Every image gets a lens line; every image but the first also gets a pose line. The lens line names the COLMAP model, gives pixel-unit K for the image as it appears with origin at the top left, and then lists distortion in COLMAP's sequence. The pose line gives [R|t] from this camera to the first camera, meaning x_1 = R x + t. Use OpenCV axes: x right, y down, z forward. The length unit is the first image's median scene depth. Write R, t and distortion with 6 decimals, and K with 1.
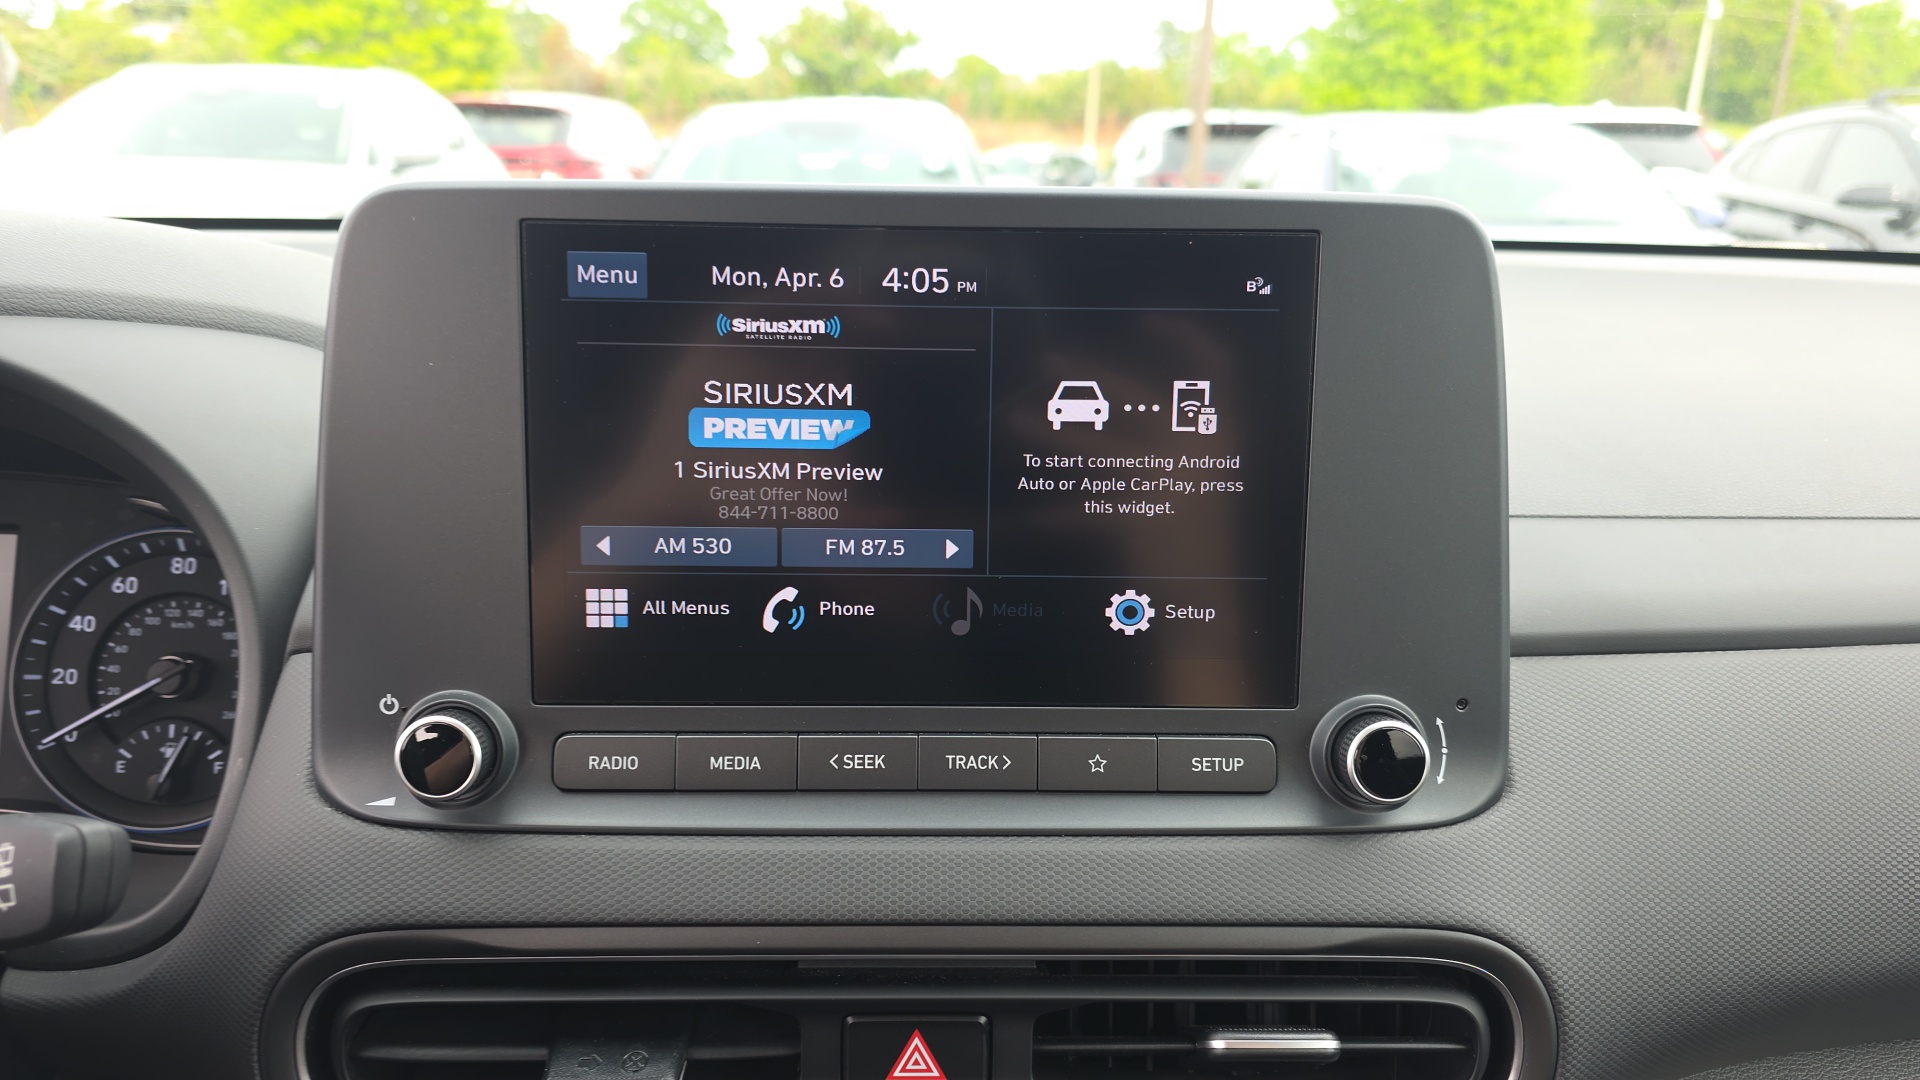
lens RADIAL K [[1313.7, 0, 960.0], [0, 1313.7, 540.0], [0, 0, 1]] dist [0.061295, -0.076836]
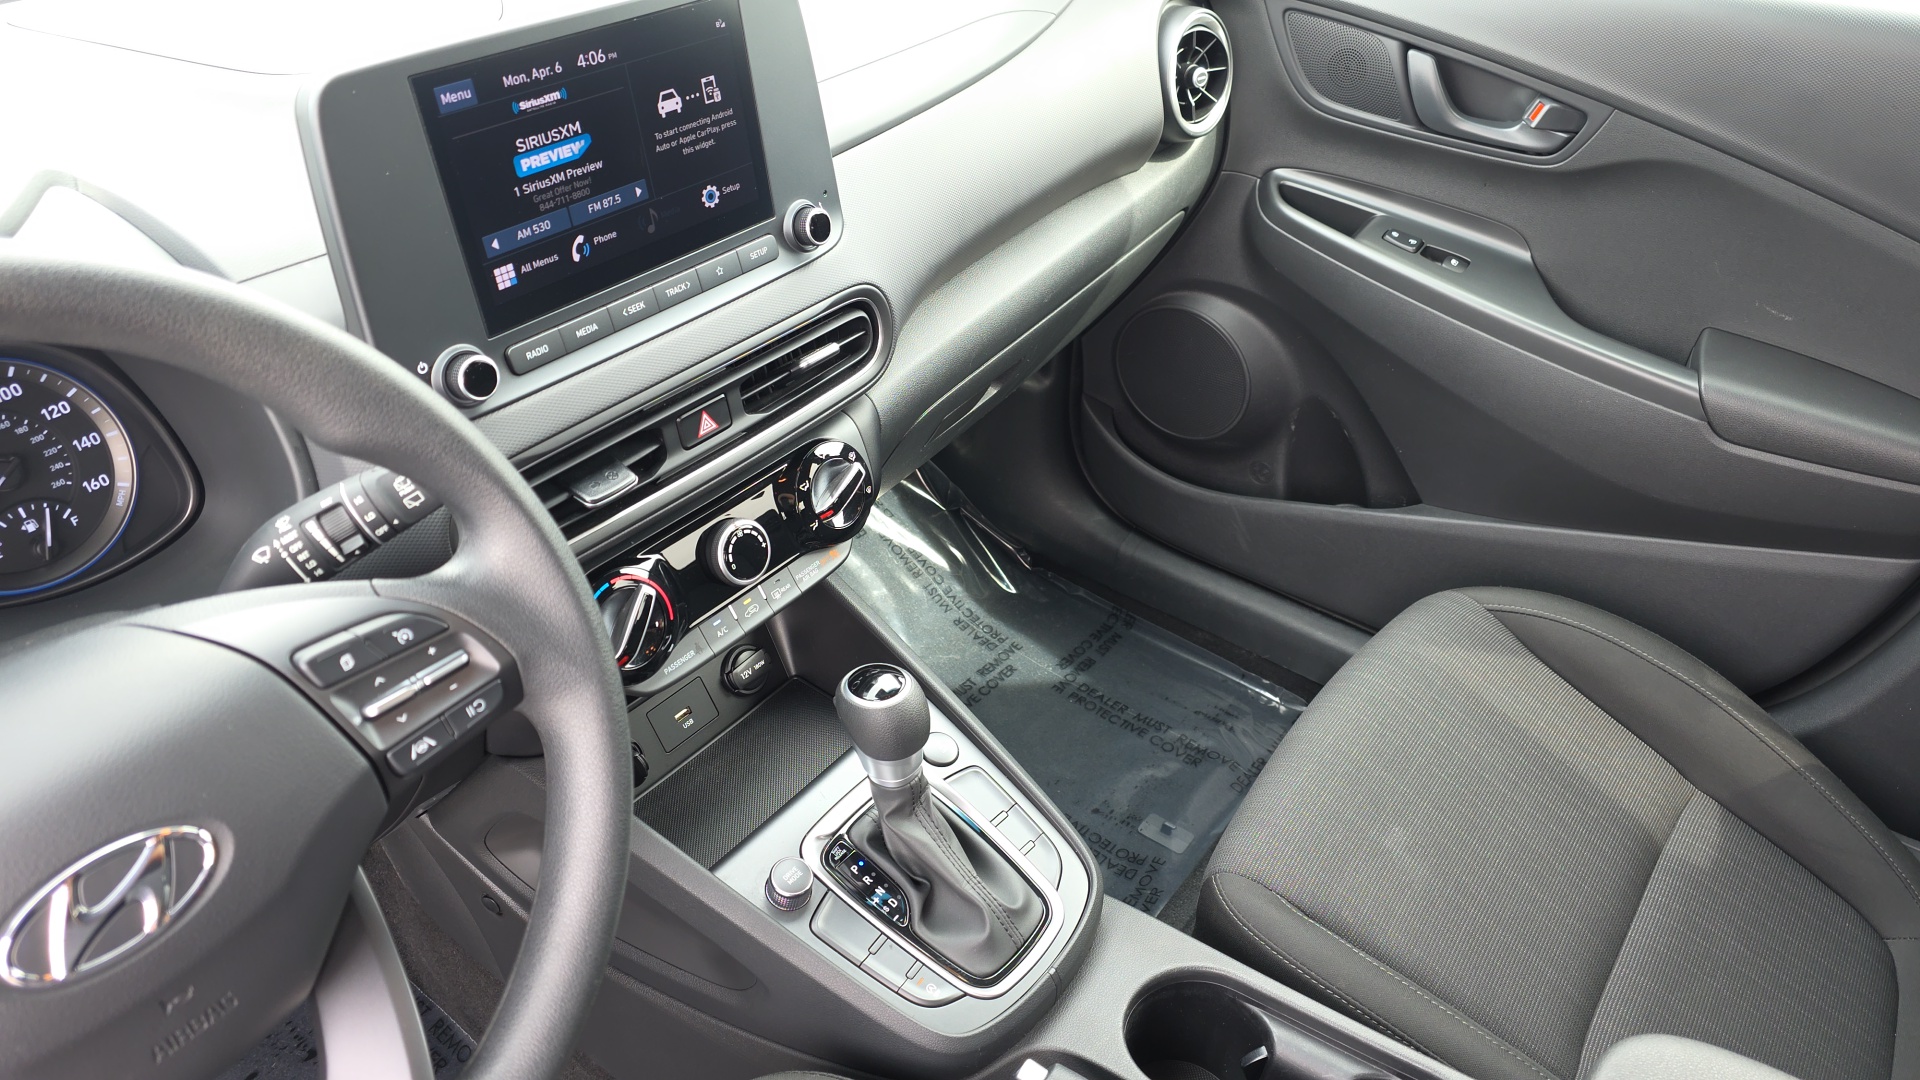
lens RADIAL K [[1291.4, 0, 960.0], [0, 1291.4, 540.0], [0, 0, 1]] dist [0.053437, -0.055452]
pose [[0.629305, -0.465502, 0.622320, -1.193108], [0.196127, 0.869972, 0.452420, -0.335259], [-0.752003, -0.162656, 0.638776, -0.737473]]
